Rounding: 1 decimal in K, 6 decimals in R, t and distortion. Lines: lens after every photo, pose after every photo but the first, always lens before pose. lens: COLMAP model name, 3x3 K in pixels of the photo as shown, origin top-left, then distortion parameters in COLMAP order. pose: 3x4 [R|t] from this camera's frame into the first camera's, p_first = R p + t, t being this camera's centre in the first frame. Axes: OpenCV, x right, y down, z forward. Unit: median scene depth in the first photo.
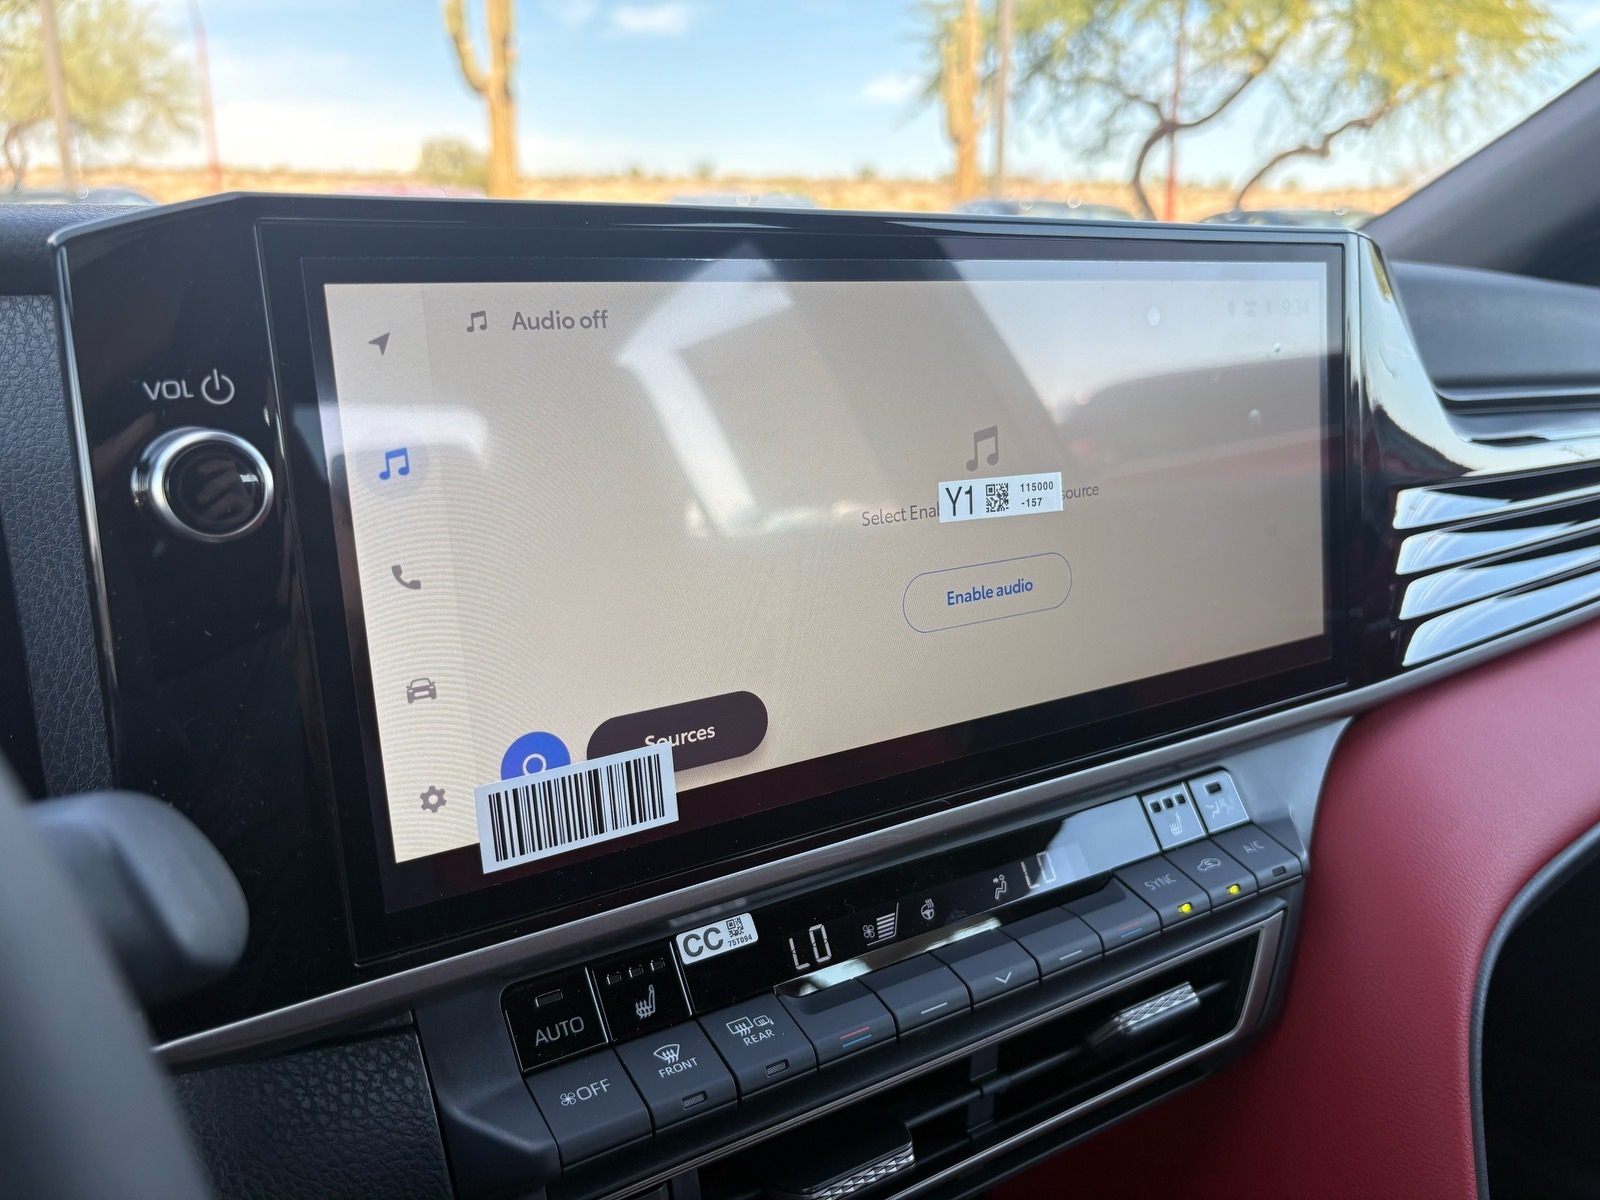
lens RADIAL K [[1234.5, 0, 799.3], [0, 1234.5, 605.0], [0, 0, 1]] dist [-0.014576, -0.008907]
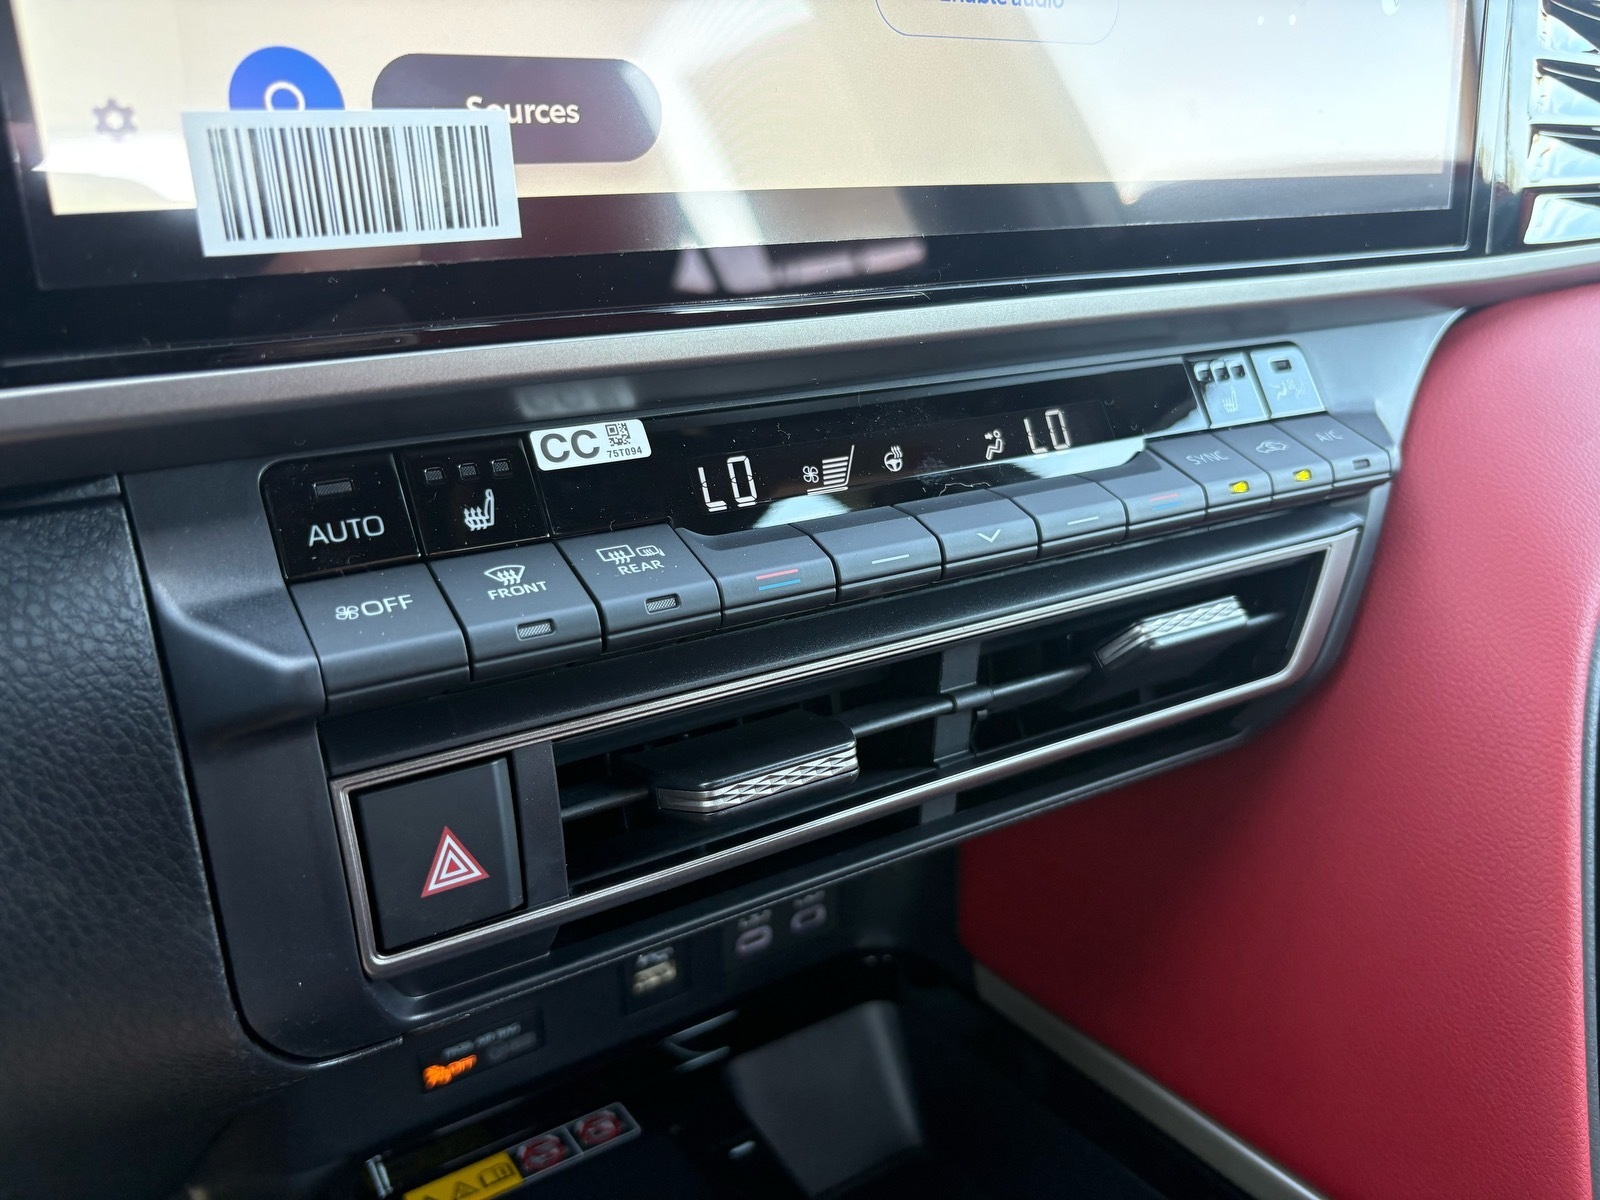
lens RADIAL K [[1211.2, 0, 801.0], [0, 1211.2, 606.0], [0, 0, 1]] dist [0.035212, -0.114910]
pose [[0.999318, 0.033815, -0.014853, 0.064158], [-0.031444, 0.989916, 0.138123, 0.243819], [0.019374, -0.137561, 0.990304, 0.270329]]
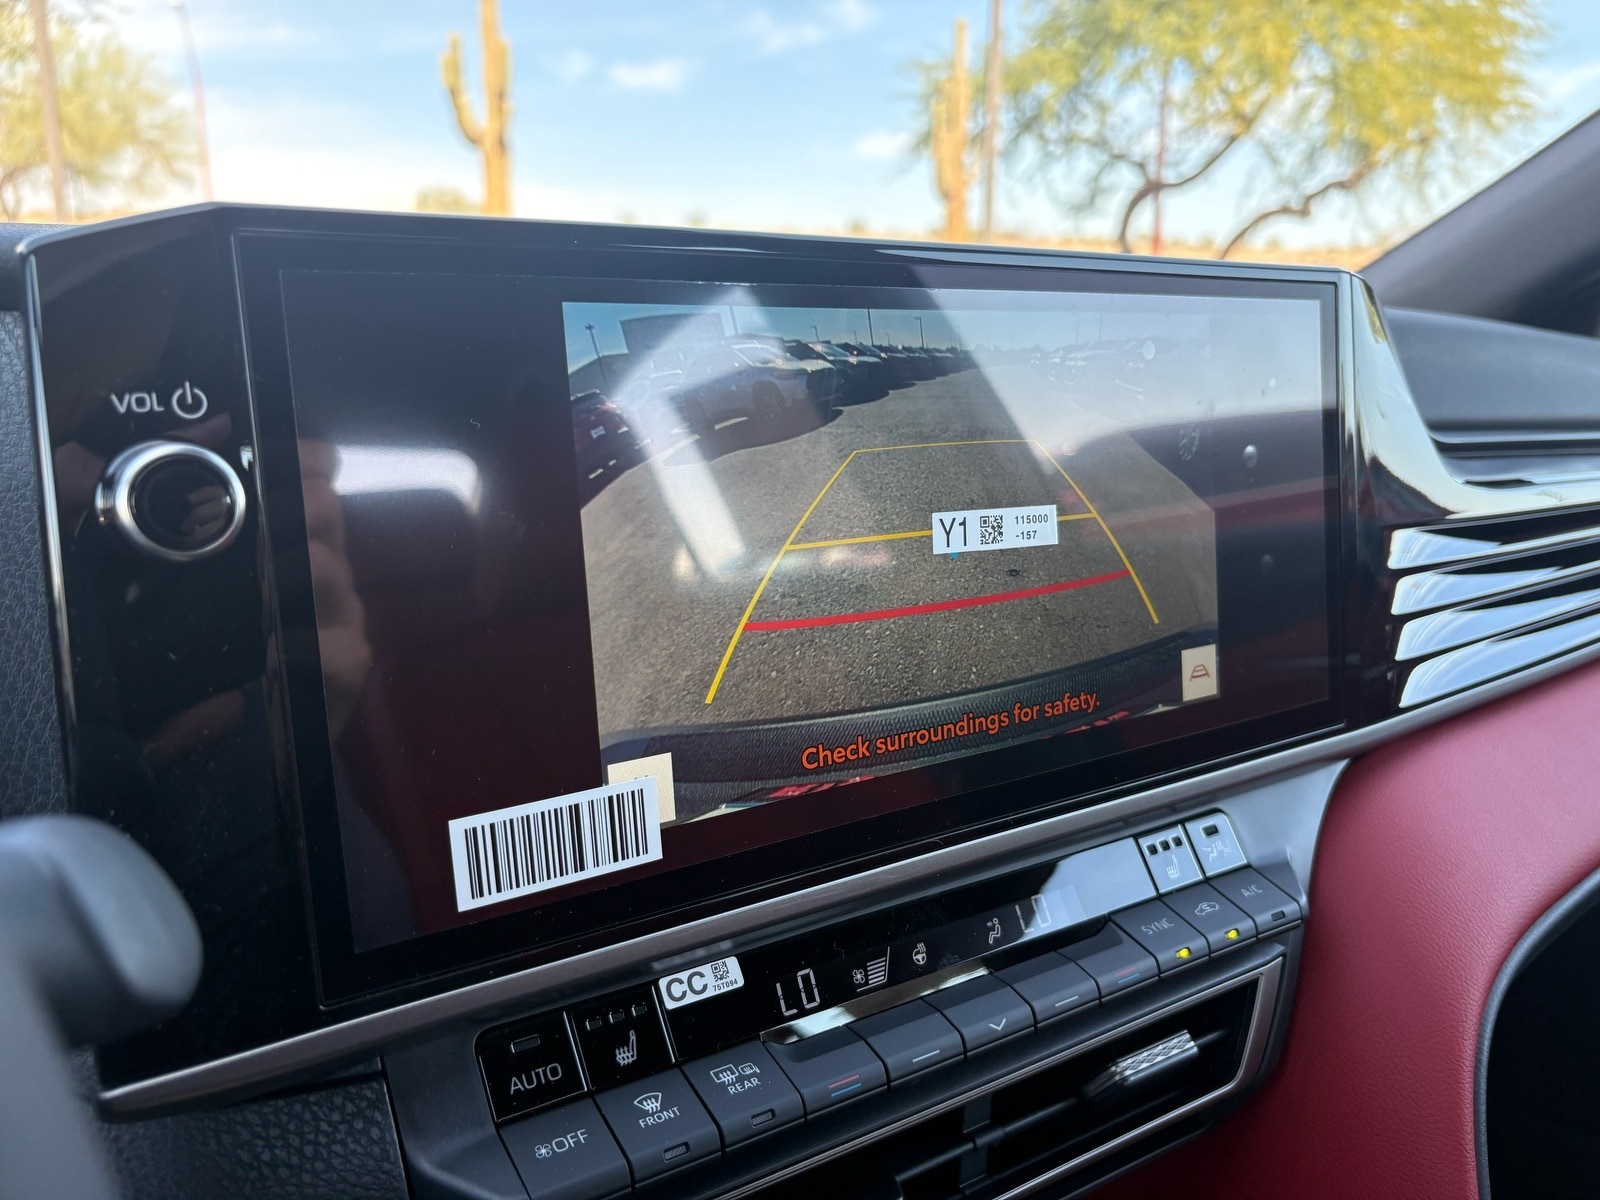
lens RADIAL K [[1234.7, 0, 805.8], [0, 1234.7, 606.7], [0, 0, 1]] dist [-0.025690, 0.008284]
pose [[0.999877, 0.006531, 0.014274, -0.000820], [-0.005971, 0.999224, -0.038945, 0.013101], [-0.014517, 0.038855, 0.999139, 0.024321]]
